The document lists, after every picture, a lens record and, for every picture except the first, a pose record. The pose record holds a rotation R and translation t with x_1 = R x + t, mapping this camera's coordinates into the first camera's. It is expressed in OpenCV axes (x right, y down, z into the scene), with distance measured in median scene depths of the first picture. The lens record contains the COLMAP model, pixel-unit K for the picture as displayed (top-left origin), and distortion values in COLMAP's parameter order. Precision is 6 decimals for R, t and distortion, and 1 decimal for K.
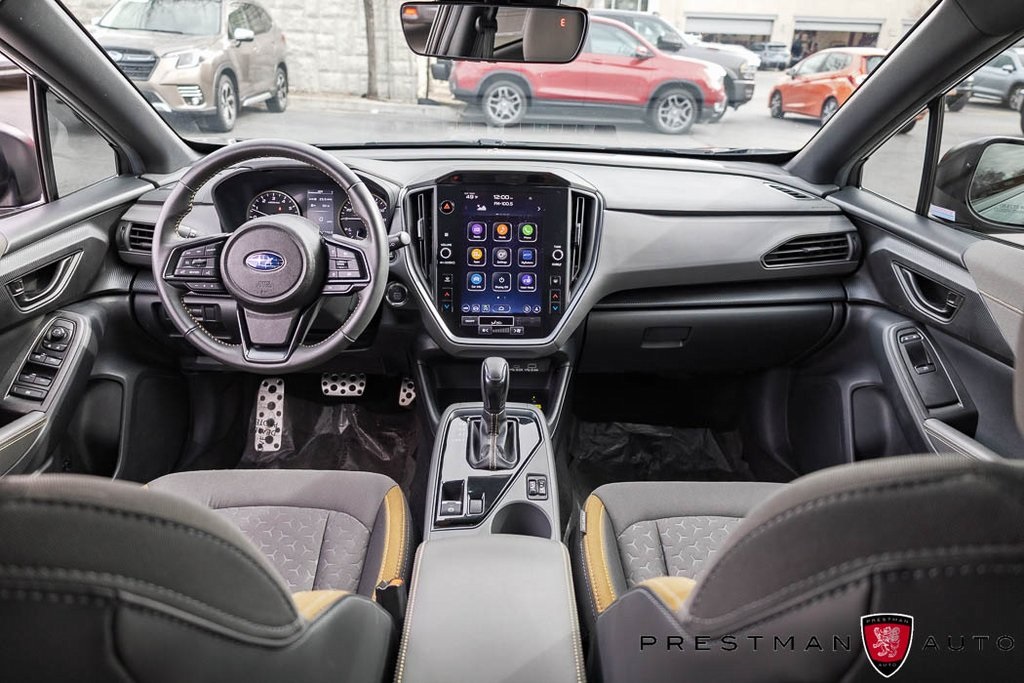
lens RADIAL K [[673.8, 0, 510.5], [0, 673.8, 341.0], [0, 0, 1]] dist [0.005013, 0.007210]
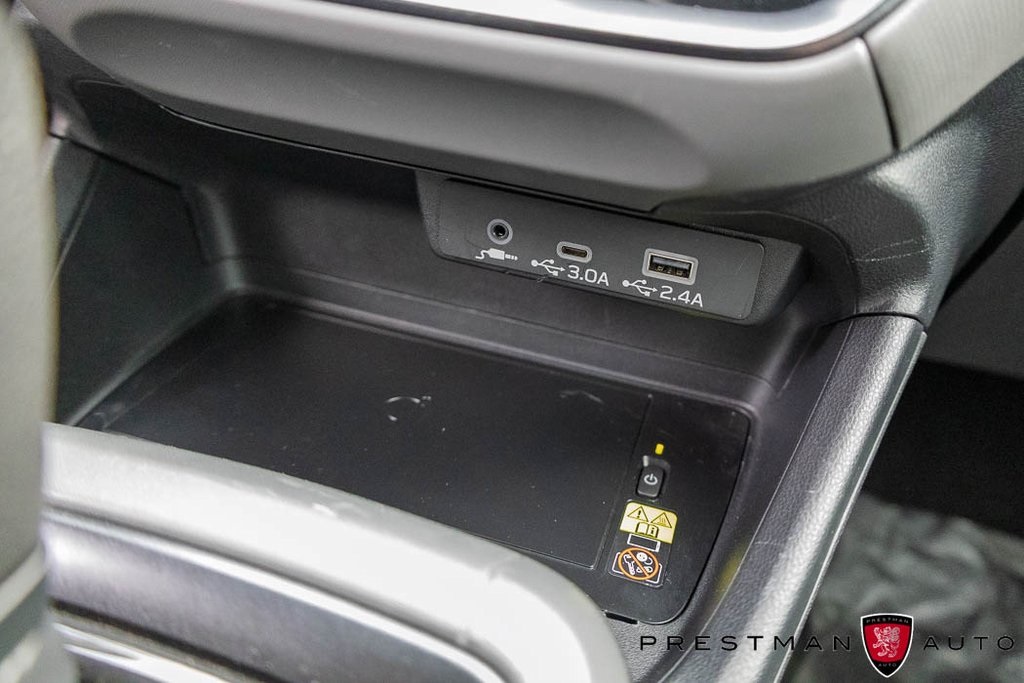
lens RADIAL K [[849.0, 0, 514.1], [0, 849.0, 341.4], [0, 0, 1]] dist [-0.048039, -0.001828]
pose [[0.942260, 0.219937, -0.252534, 0.054513], [-0.189754, 0.972010, 0.138529, 0.035736], [0.275933, -0.082611, 0.957620, 0.851404]]
